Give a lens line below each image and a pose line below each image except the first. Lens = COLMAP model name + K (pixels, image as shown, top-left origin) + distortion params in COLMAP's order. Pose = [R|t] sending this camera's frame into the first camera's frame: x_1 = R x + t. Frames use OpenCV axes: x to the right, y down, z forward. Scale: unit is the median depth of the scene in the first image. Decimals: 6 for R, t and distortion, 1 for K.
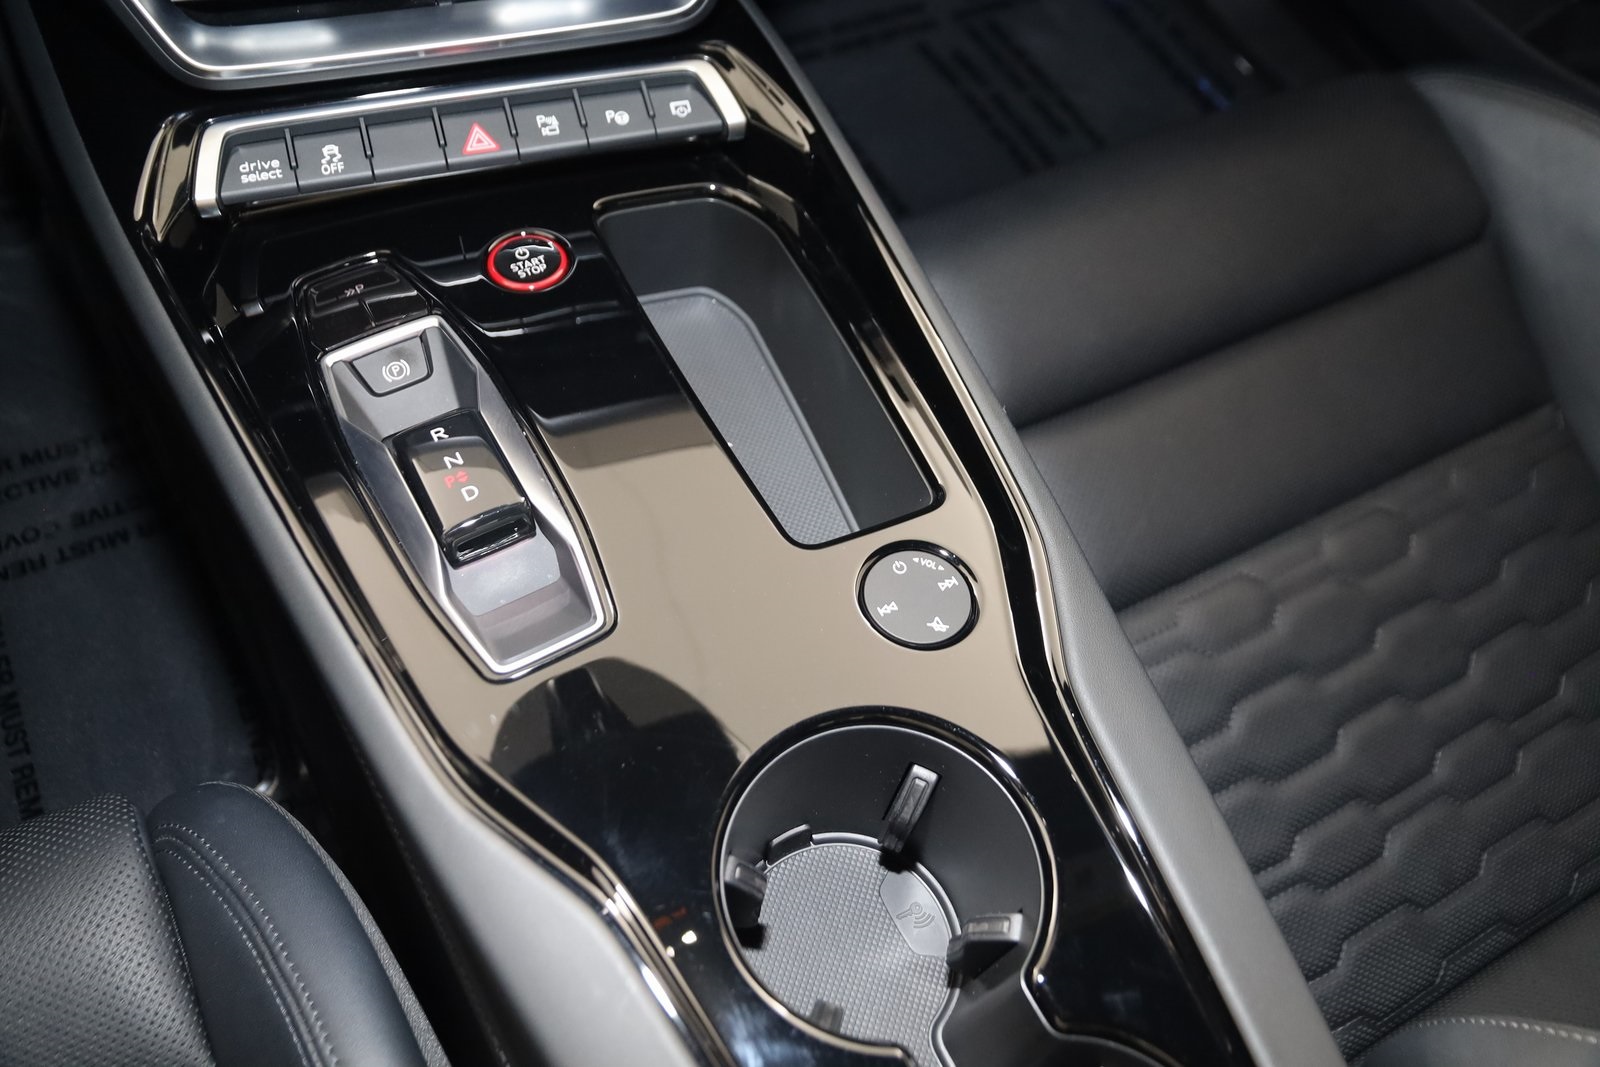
lens RADIAL K [[869.8, 0, 800.0], [0, 869.8, 533.5], [0, 0, 1]] dist [0.001350, 0.000204]
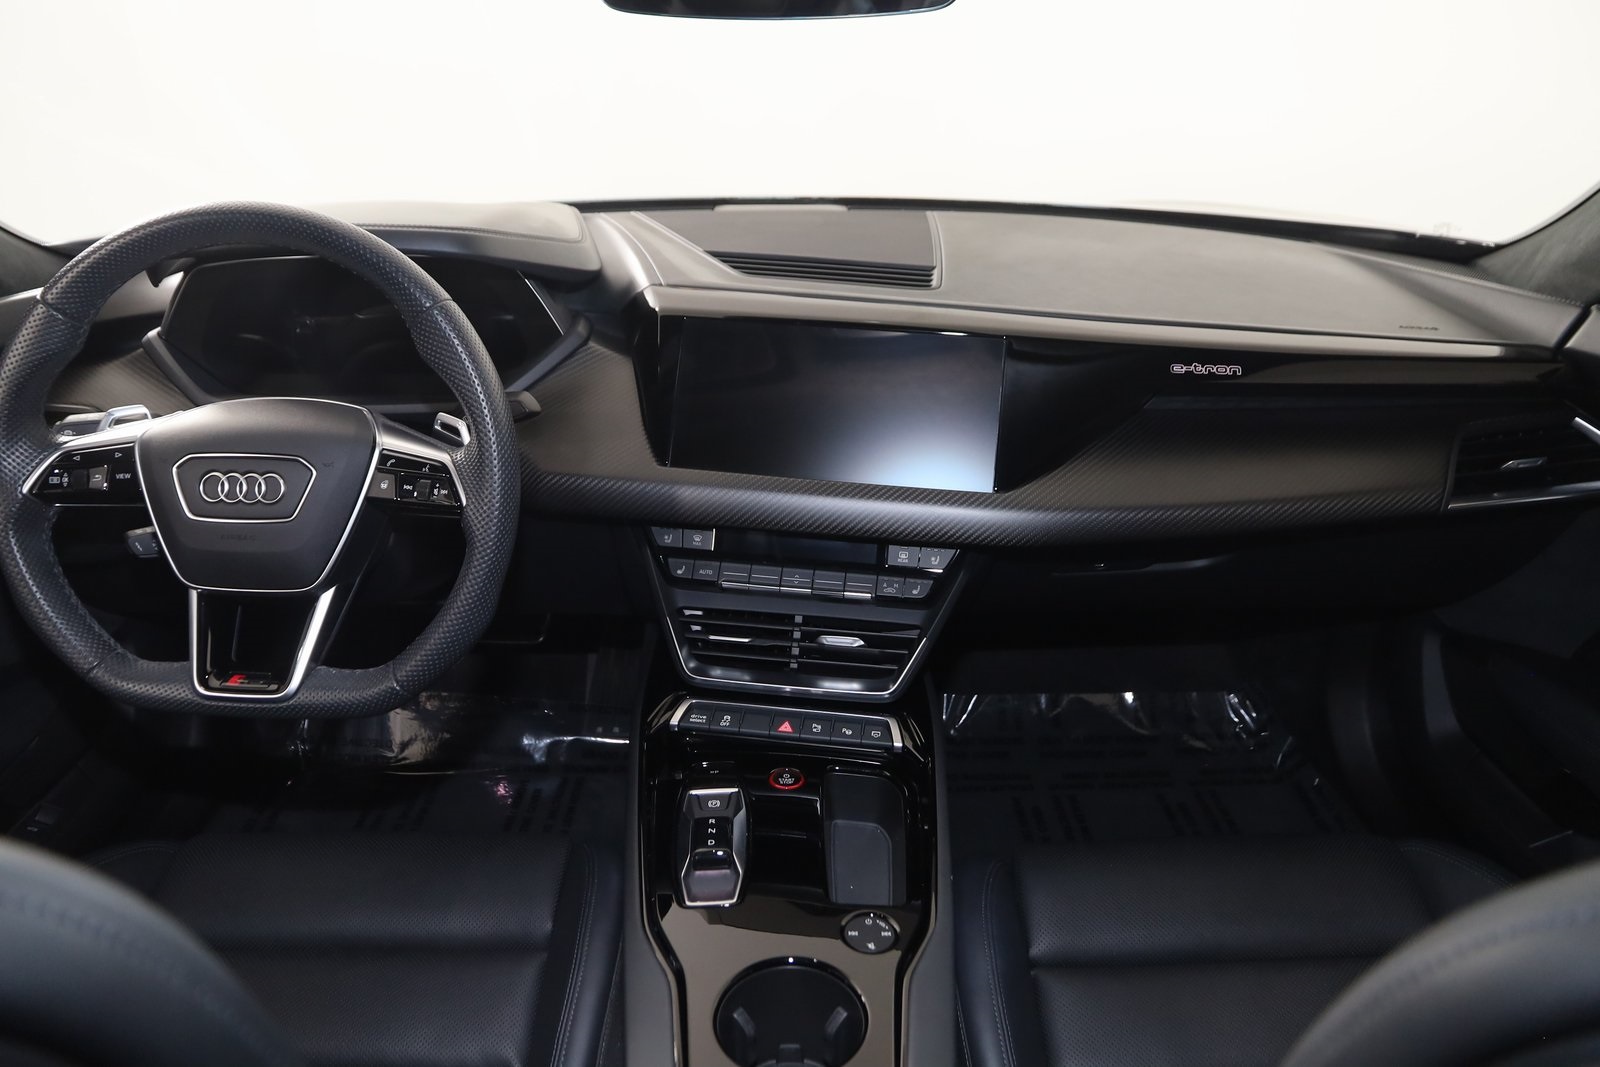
lens RADIAL K [[1168.4, 0, 800.0], [0, 1168.4, 533.5], [0, 0, 1]] dist [-0.004210, -0.001394]
pose [[0.885796, 0.133209, -0.444546, 0.910356], [-0.386506, 0.741964, -0.547815, 0.792105], [0.256863, 0.657073, 0.708715, -1.413585]]
